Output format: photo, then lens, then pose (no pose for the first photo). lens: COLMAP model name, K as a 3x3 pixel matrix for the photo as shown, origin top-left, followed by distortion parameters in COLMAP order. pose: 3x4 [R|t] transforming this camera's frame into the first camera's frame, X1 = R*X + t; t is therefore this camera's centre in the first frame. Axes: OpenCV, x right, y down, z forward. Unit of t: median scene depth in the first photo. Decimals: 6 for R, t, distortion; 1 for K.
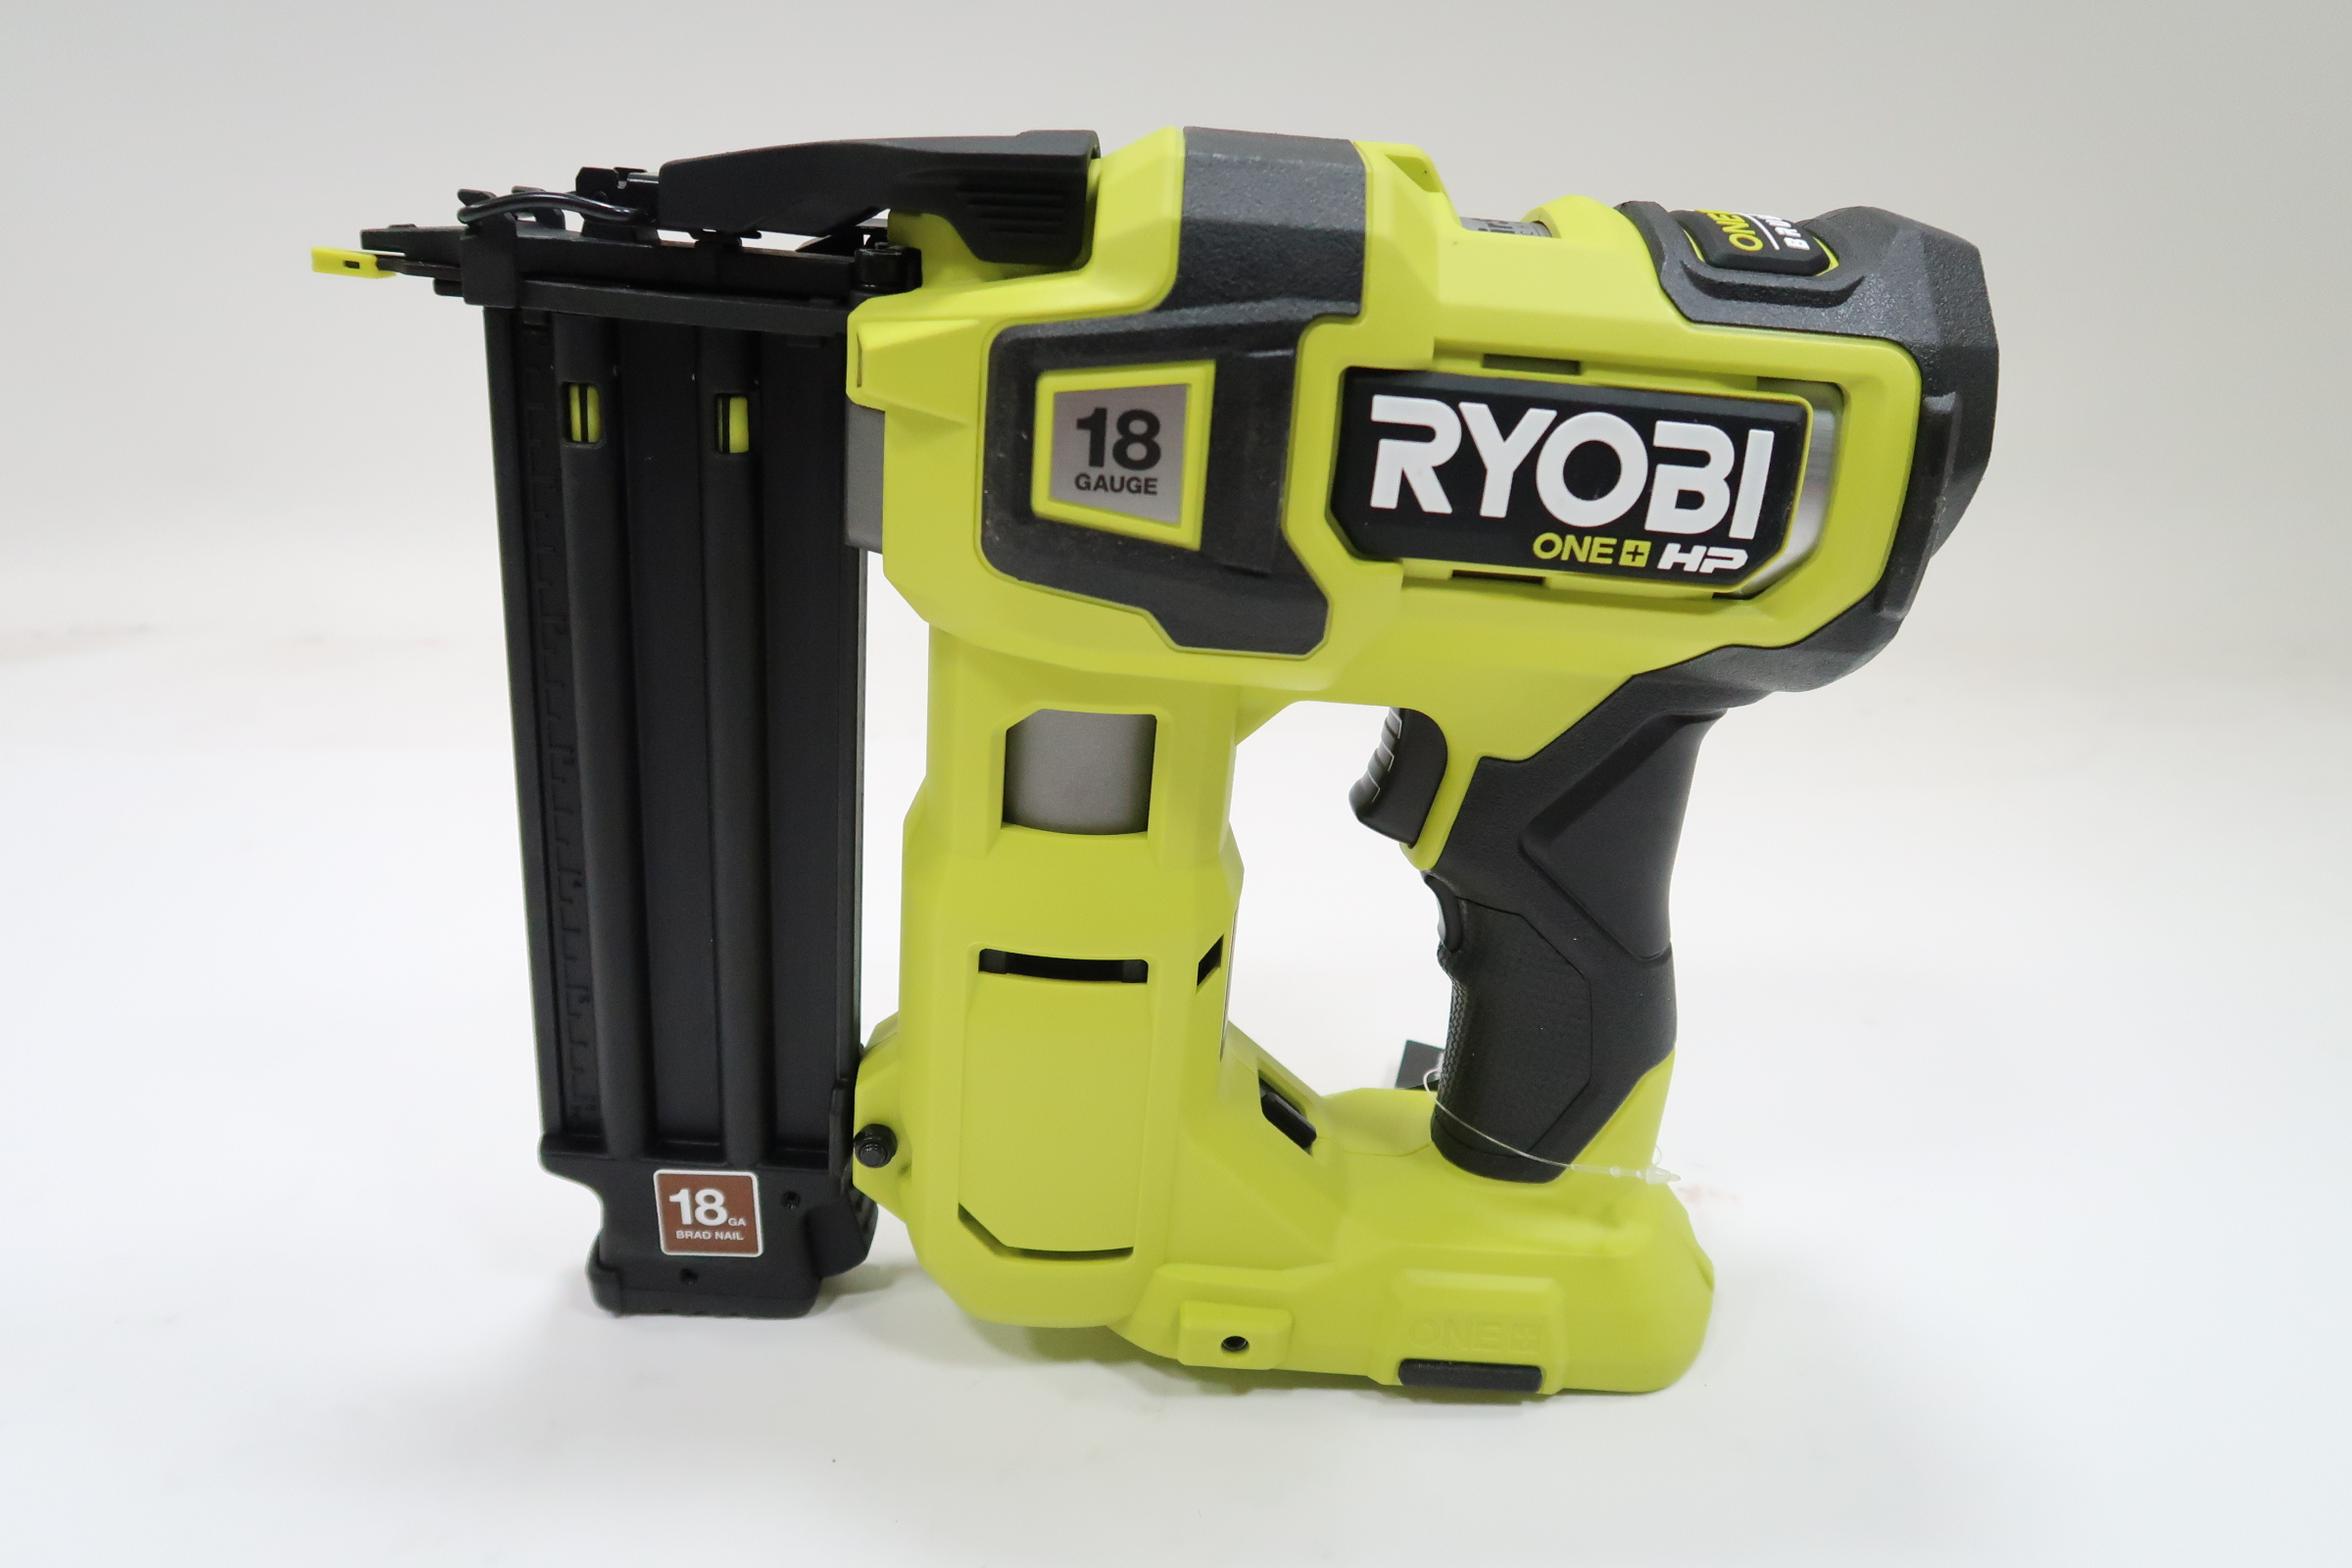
lens RADIAL K [[1668.7, 0, 1178.0], [0, 1668.7, 745.4], [0, 0, 1]] dist [-0.119505, -0.000336]
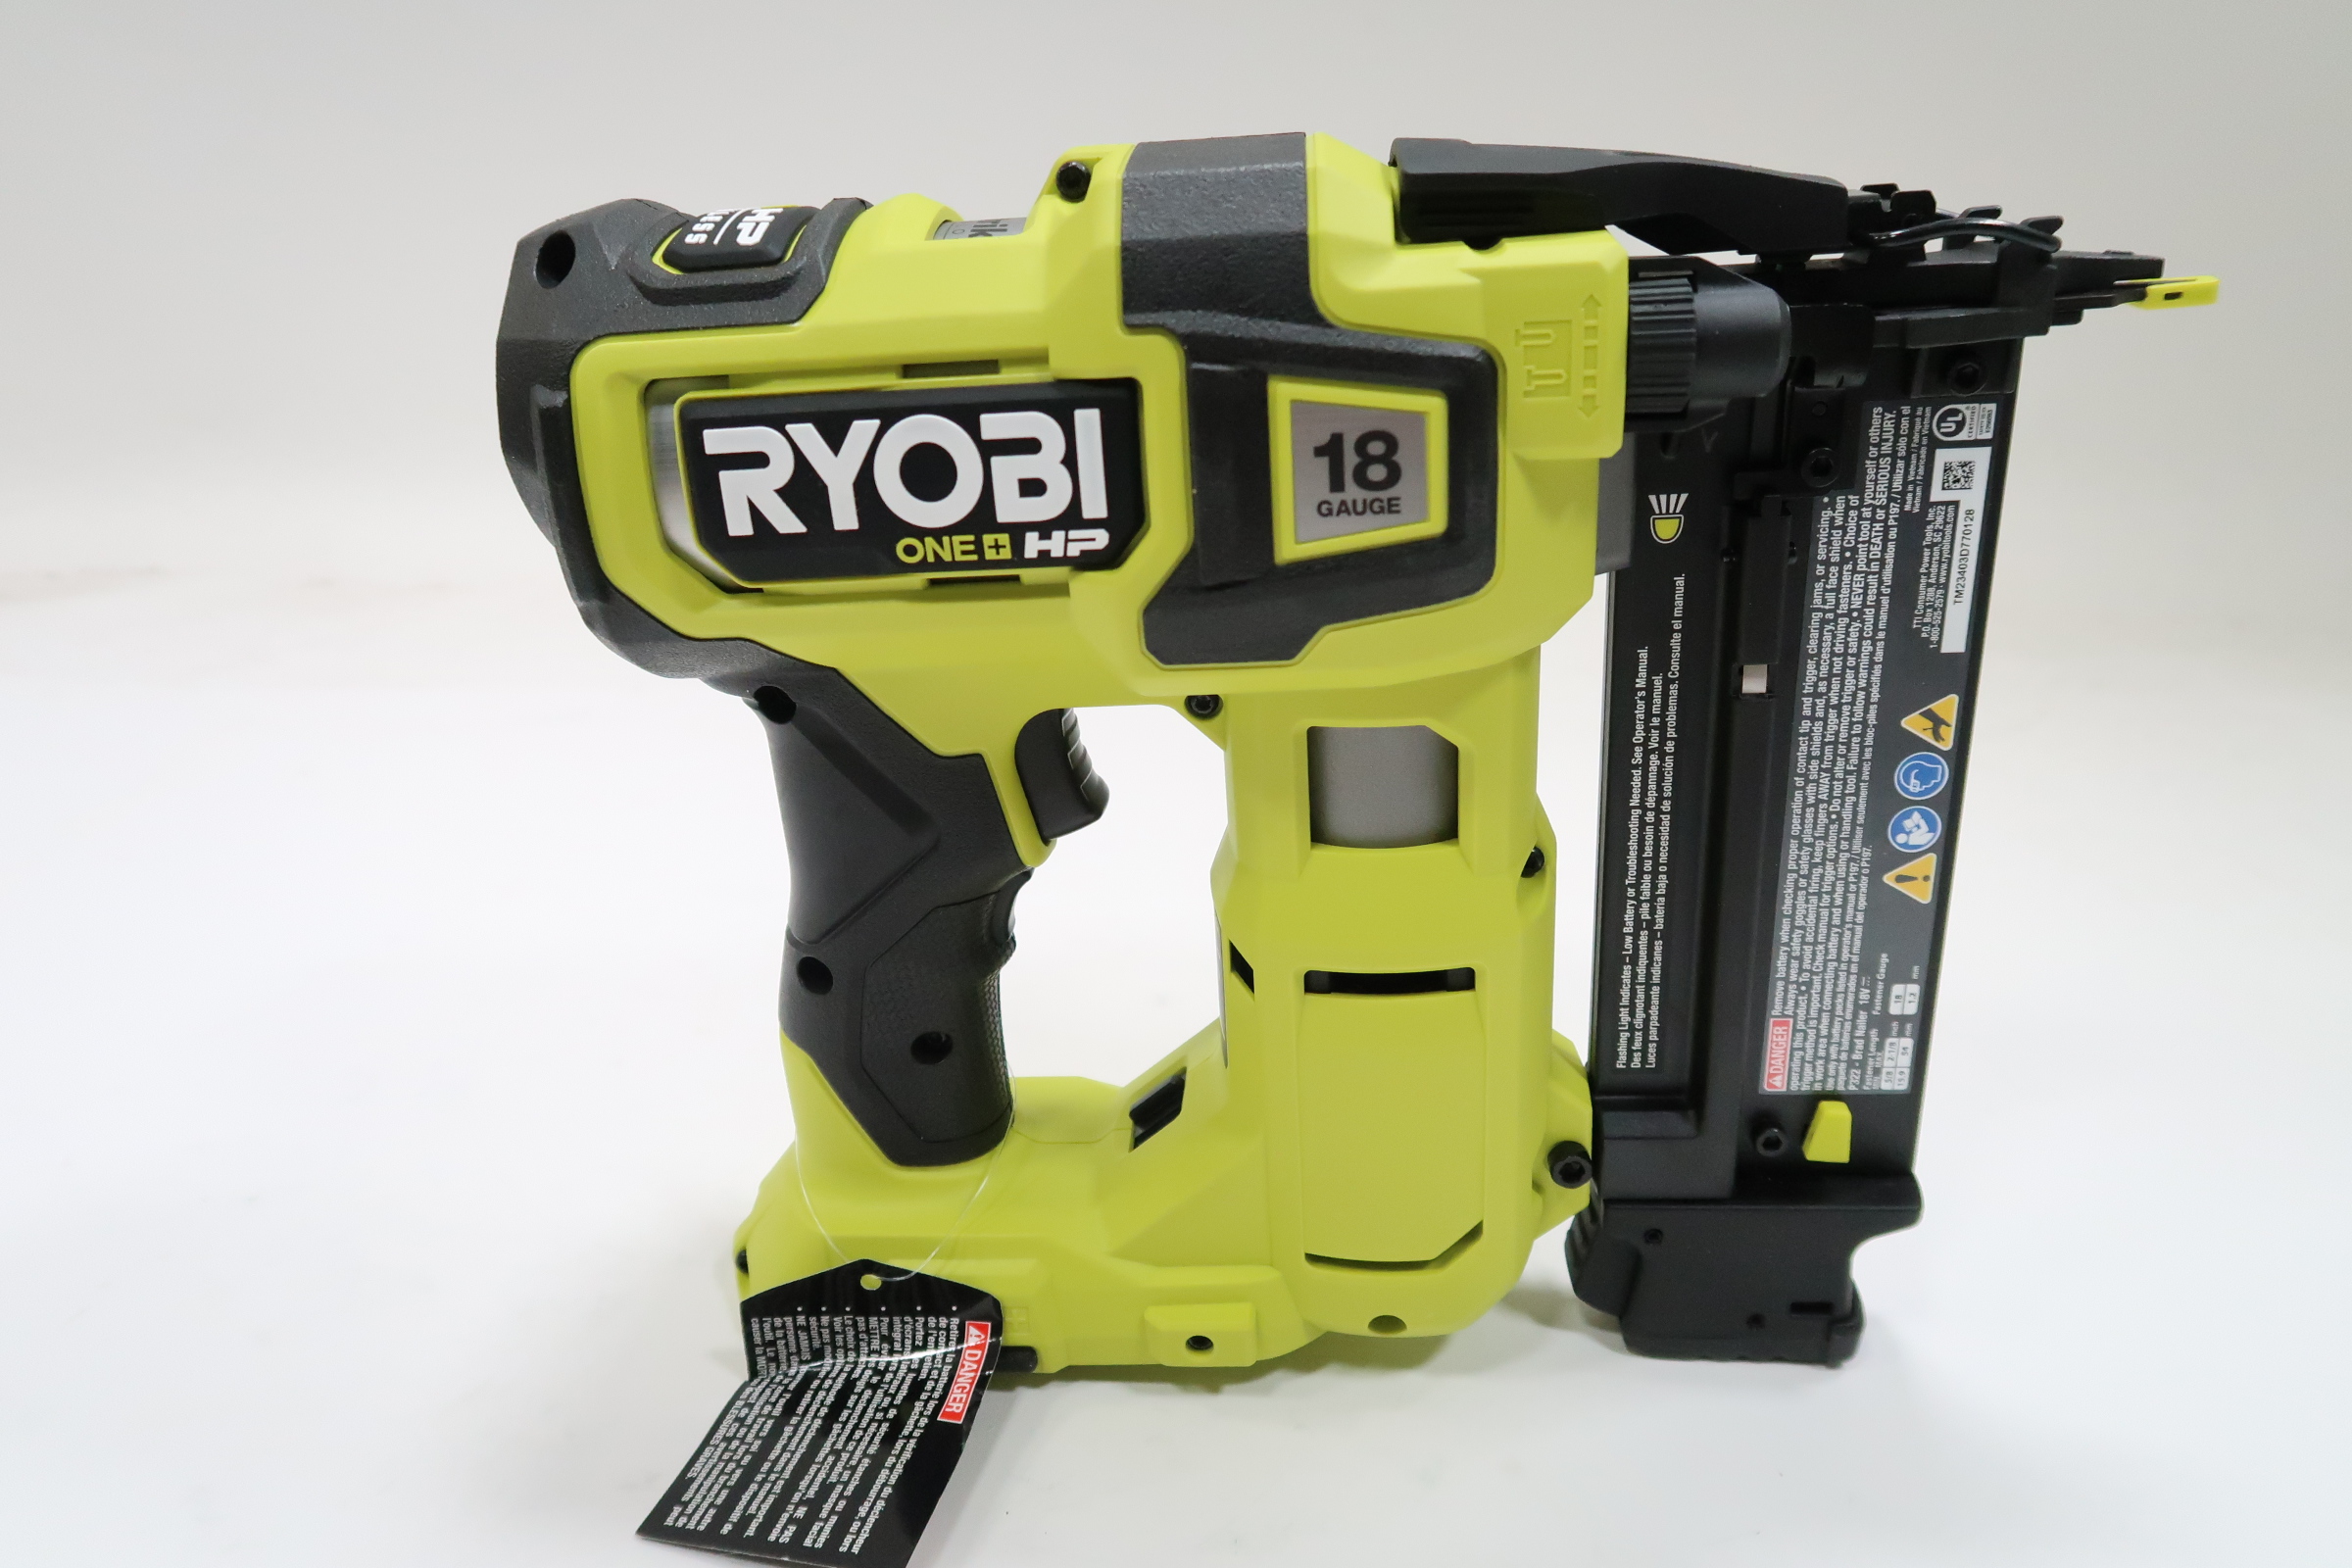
lens RADIAL K [[1628.5, 0, 1176.0], [0, 1628.5, 784.0], [0, 0, 1]] dist [-0.017225, -0.001486]
pose [[0.985973, -0.101055, -0.132831, 0.507476], [0.102606, 0.994710, 0.004861, 0.036405], [0.131637, -0.018422, 0.991127, 0.013801]]
